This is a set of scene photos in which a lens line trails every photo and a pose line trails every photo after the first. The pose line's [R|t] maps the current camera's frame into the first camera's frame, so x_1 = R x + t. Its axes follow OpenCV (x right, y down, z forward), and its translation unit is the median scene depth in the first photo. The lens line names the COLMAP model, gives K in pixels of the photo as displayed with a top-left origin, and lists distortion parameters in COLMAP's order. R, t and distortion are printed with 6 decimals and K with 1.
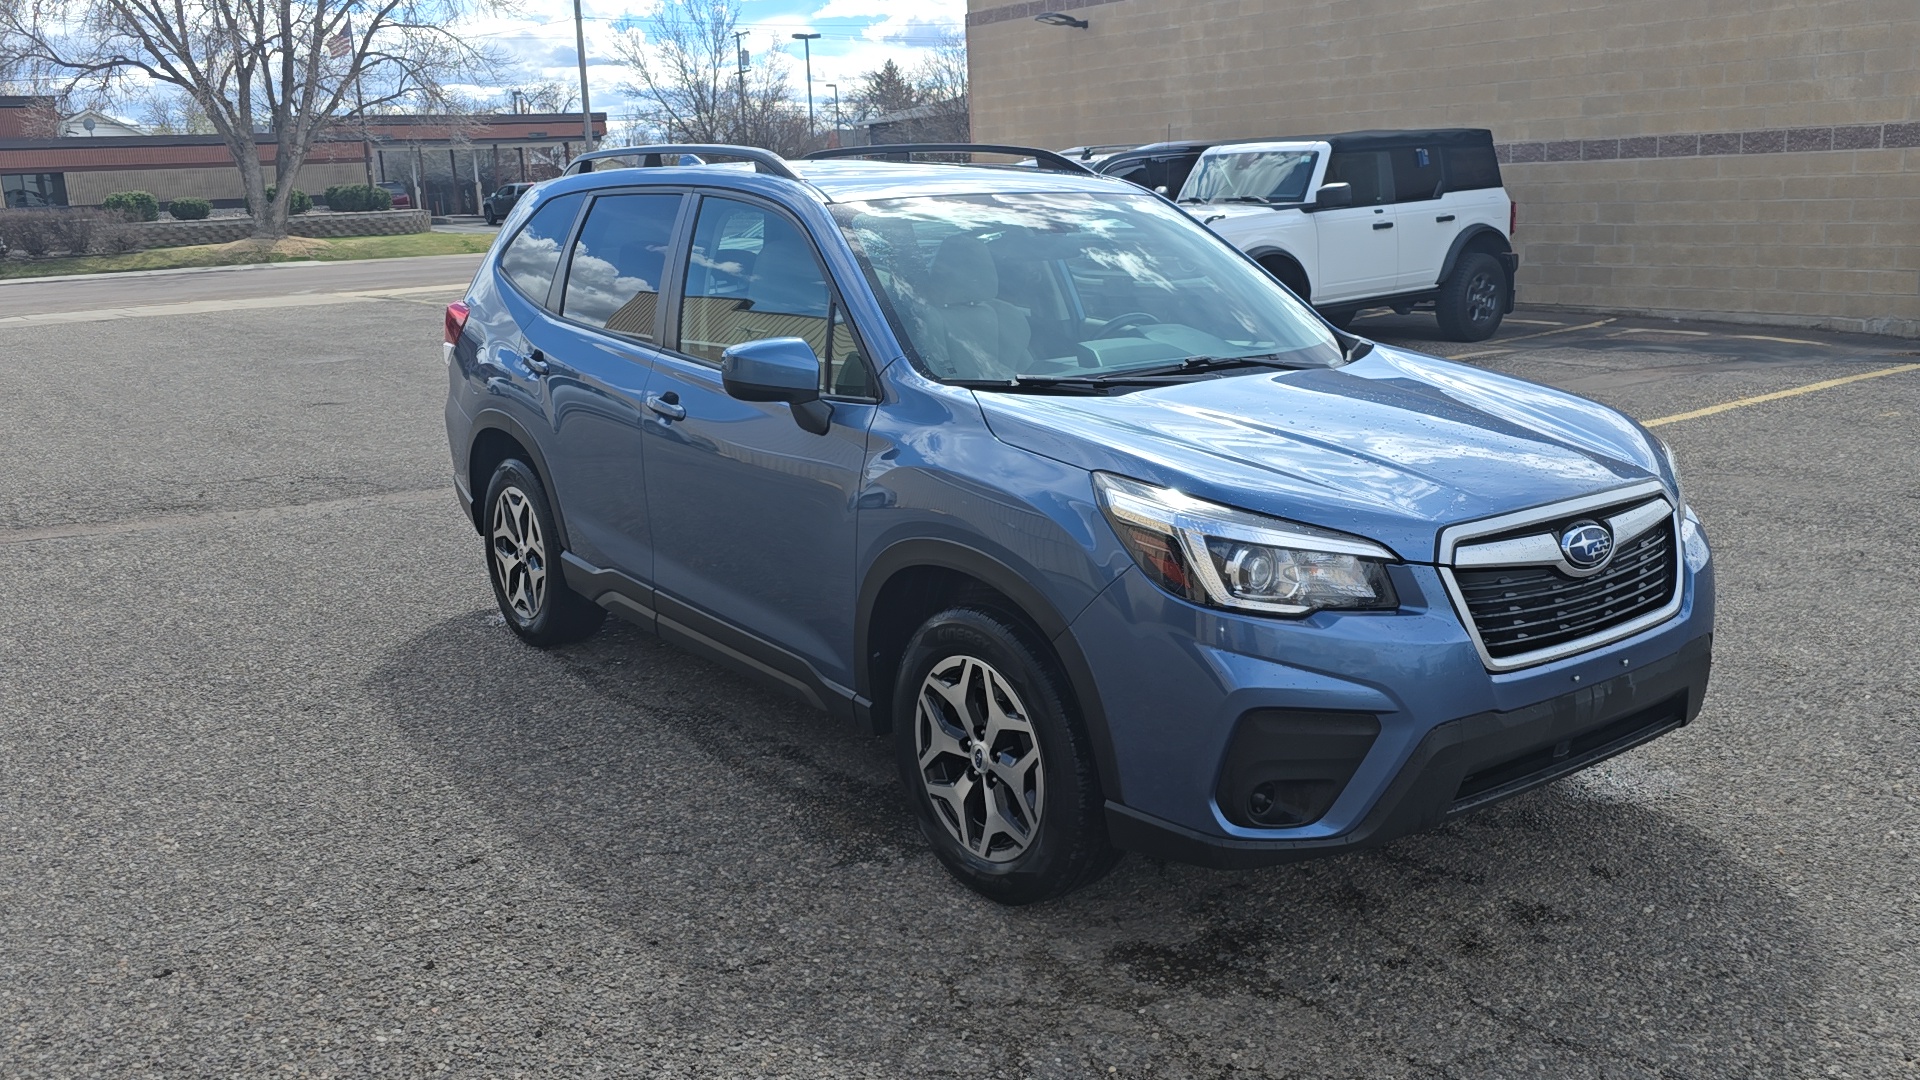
lens RADIAL K [[1597.5, 0, 974.9], [0, 1597.5, 547.8], [0, 0, 1]] dist [0.005195, 0.005426]
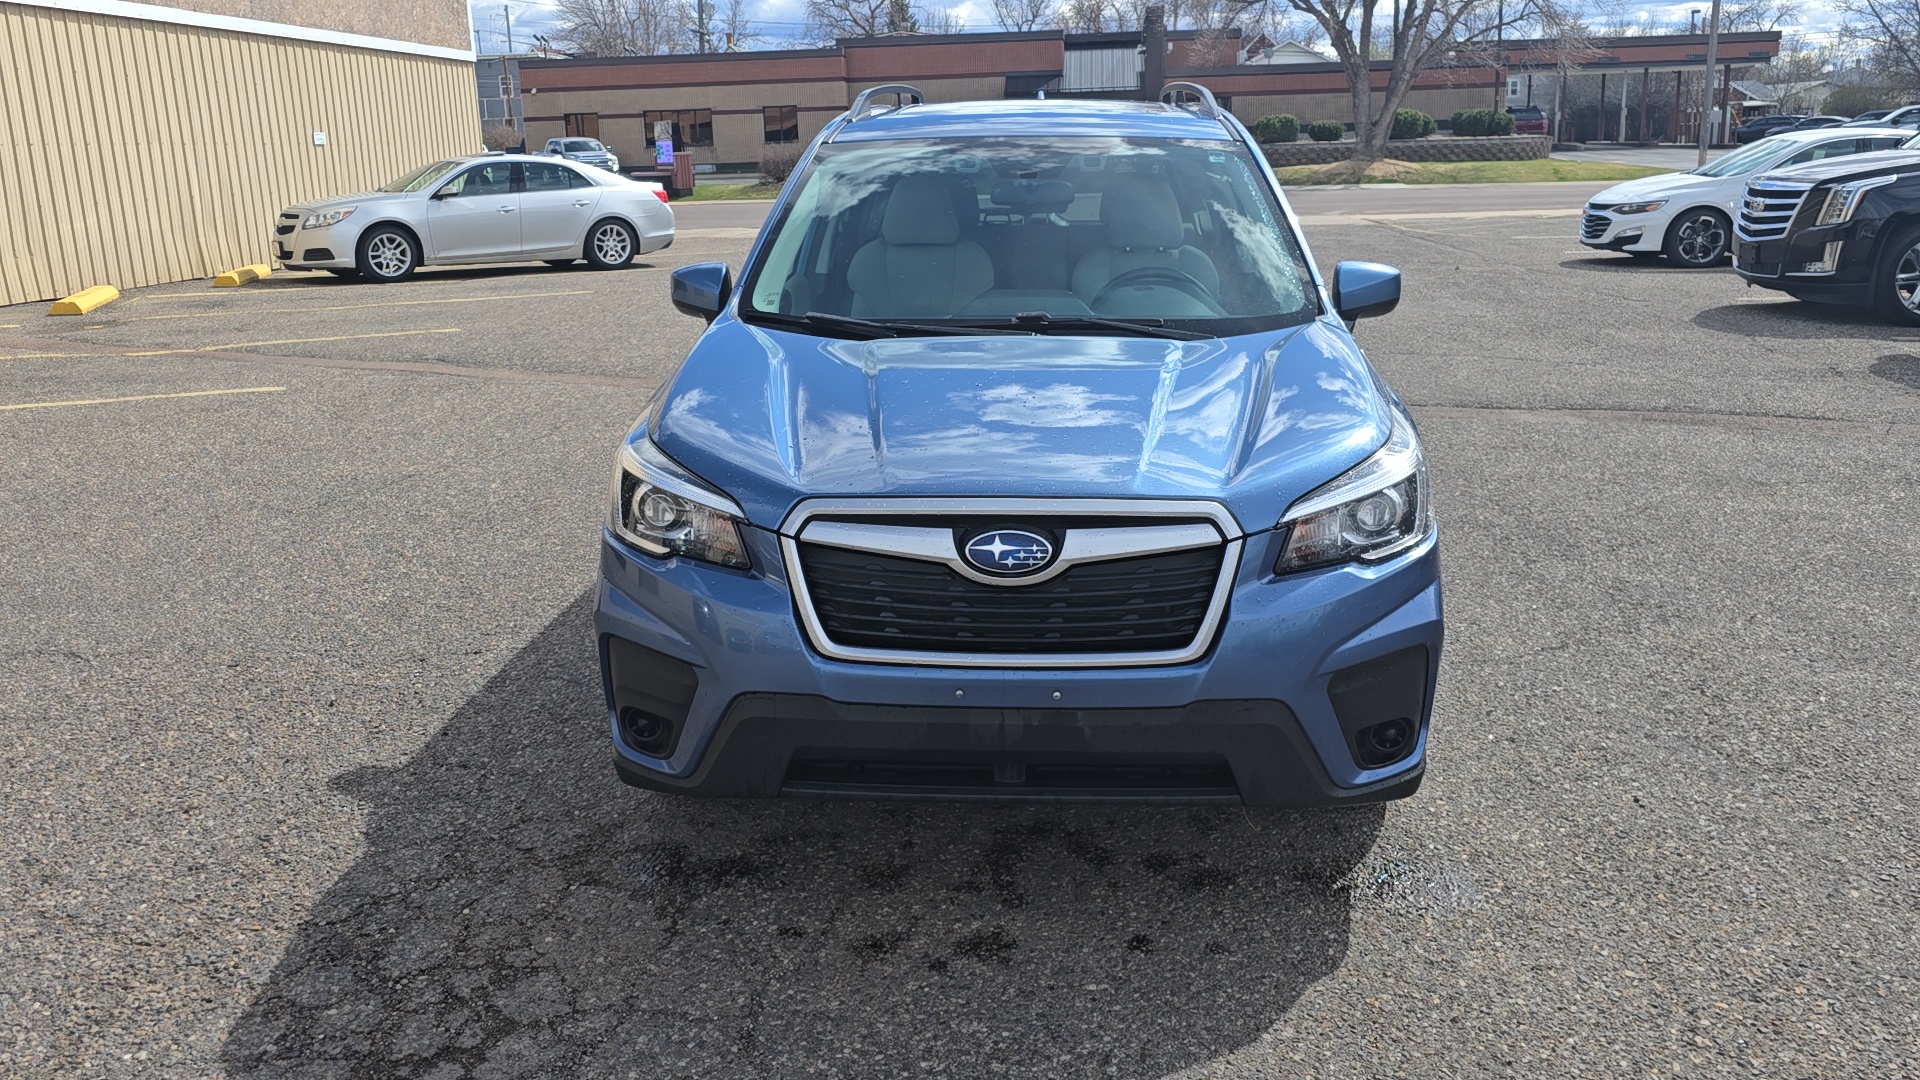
lens RADIAL K [[1597.5, 0, 974.9], [0, 1597.5, 547.8], [0, 0, 1]] dist [0.005195, 0.005426]
pose [[0.760740, 0.180406, -0.623480, 0.208000], [-0.152410, 0.983388, 0.098583, -0.020029], [0.630908, 0.020029, 0.775599, 0.067438]]
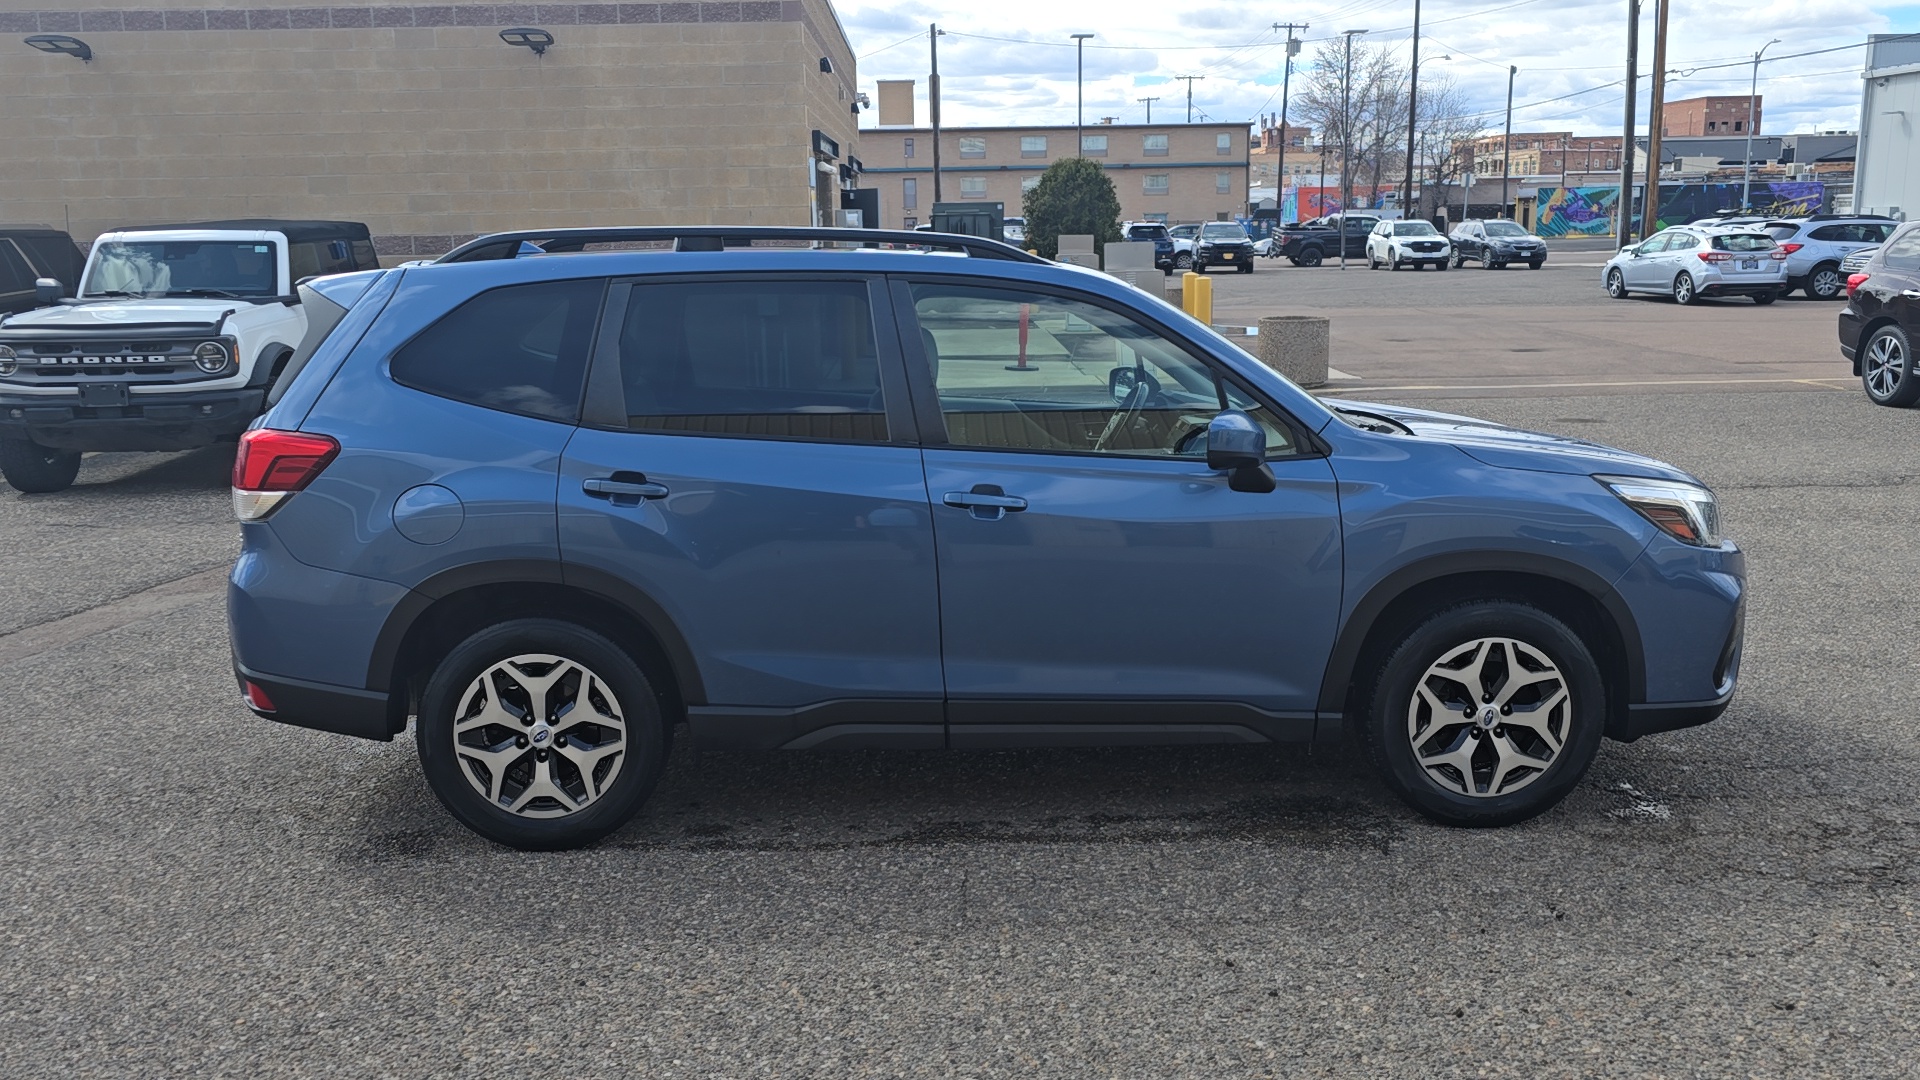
lens RADIAL K [[1597.5, 0, 974.9], [0, 1597.5, 547.8], [0, 0, 1]] dist [0.005195, 0.005426]
pose [[0.562483, -0.136093, 0.815531, -0.307224], [0.182809, 0.982419, 0.037857, -0.030539], [-0.806346, 0.127792, 0.577473, 0.142505]]
